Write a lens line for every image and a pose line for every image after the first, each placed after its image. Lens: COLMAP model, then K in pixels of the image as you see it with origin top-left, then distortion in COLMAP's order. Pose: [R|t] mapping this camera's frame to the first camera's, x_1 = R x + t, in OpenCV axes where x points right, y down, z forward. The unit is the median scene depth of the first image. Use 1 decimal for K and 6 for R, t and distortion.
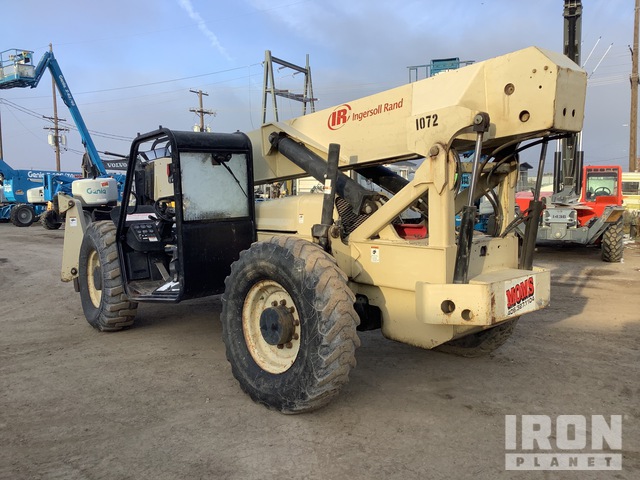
lens RADIAL K [[540.2, 0, 320.0], [0, 540.2, 240.0], [0, 0, 1]] dist [0.000887, 0.000876]
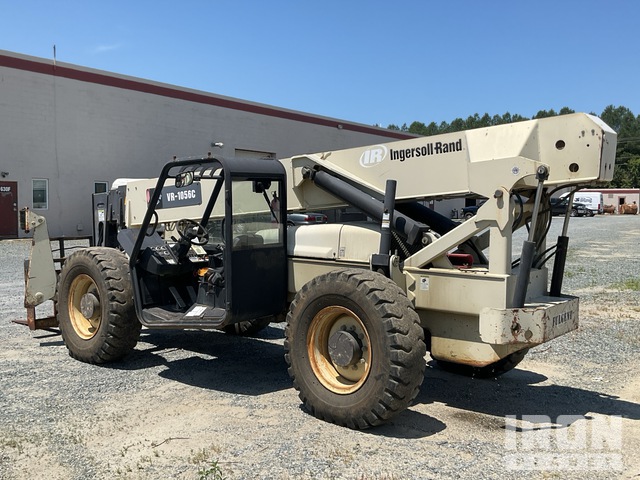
lens RADIAL K [[540.2, 0, 320.0], [0, 540.2, 240.0], [0, 0, 1]] dist [0.000887, 0.000876]
pose [[0.970863, 0.026515, 0.238163, -0.374662], [-0.016704, 0.998930, -0.043120, -0.009283], [-0.239052, 0.037885, 0.970267, -0.016635]]
